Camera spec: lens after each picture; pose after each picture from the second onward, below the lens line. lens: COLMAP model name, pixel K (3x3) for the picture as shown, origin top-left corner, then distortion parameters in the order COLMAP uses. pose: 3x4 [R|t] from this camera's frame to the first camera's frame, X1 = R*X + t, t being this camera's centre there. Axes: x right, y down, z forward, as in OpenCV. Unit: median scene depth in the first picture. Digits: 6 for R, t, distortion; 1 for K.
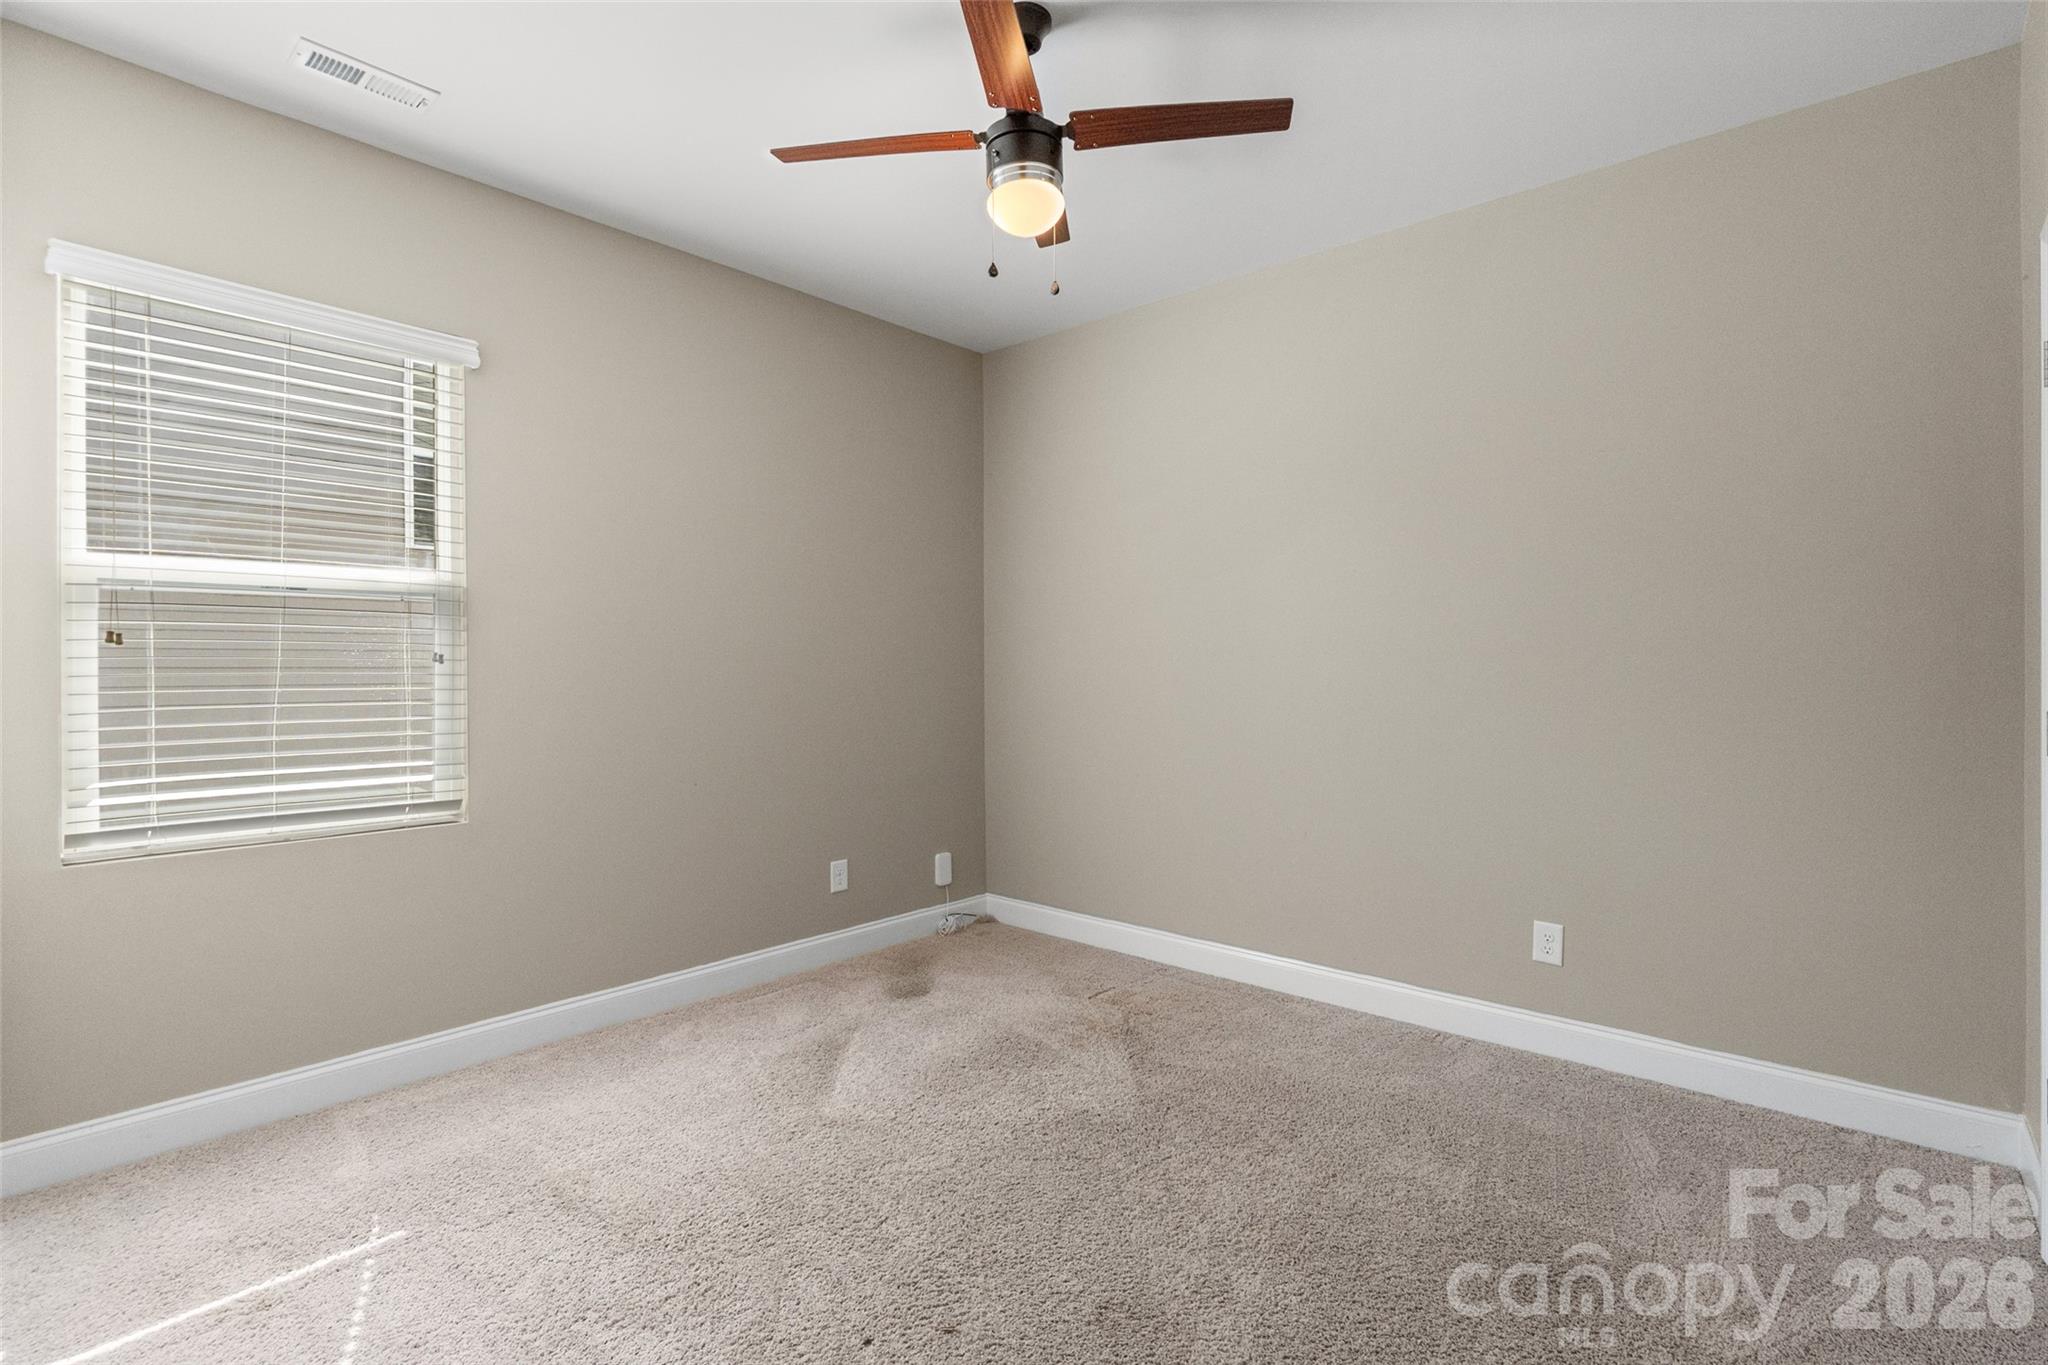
lens RADIAL K [[954.8, 0, 1028.8], [0, 954.8, 674.9], [0, 0, 1]] dist [-0.002655, 0.001128]
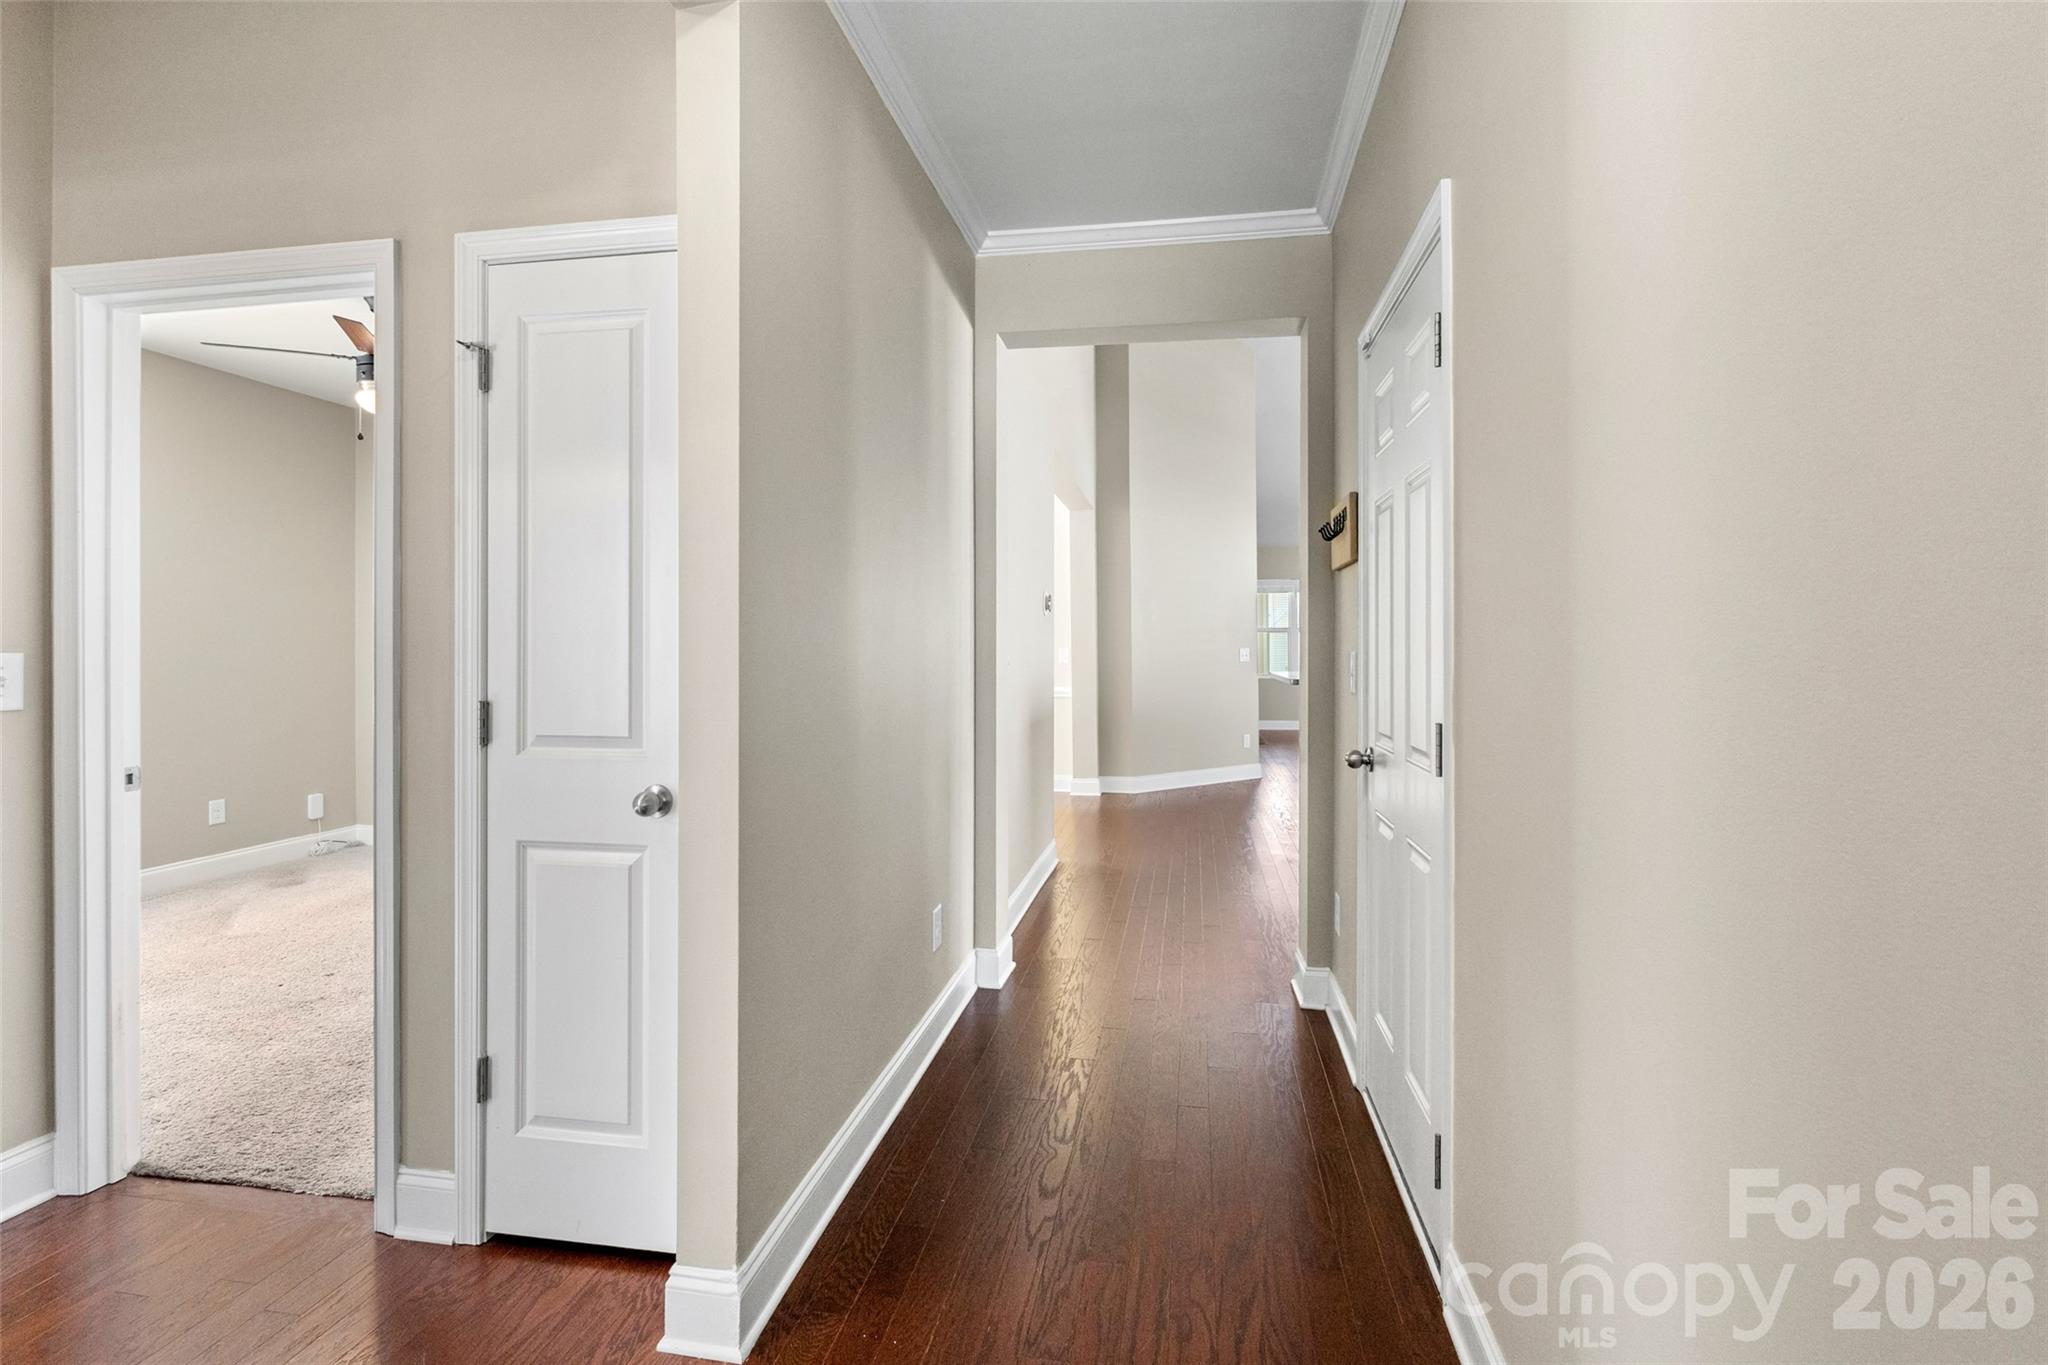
lens RADIAL K [[954.8, 0, 1028.6], [0, 954.8, 667.6], [0, 0, 1]] dist [-0.002655, 0.001128]
pose [[0.842676, 0.001125, 0.538419, 0.032639], [-0.000476, 0.999999, -0.001345, 0.015955], [-0.538420, 0.000877, 0.842676, -0.685585]]
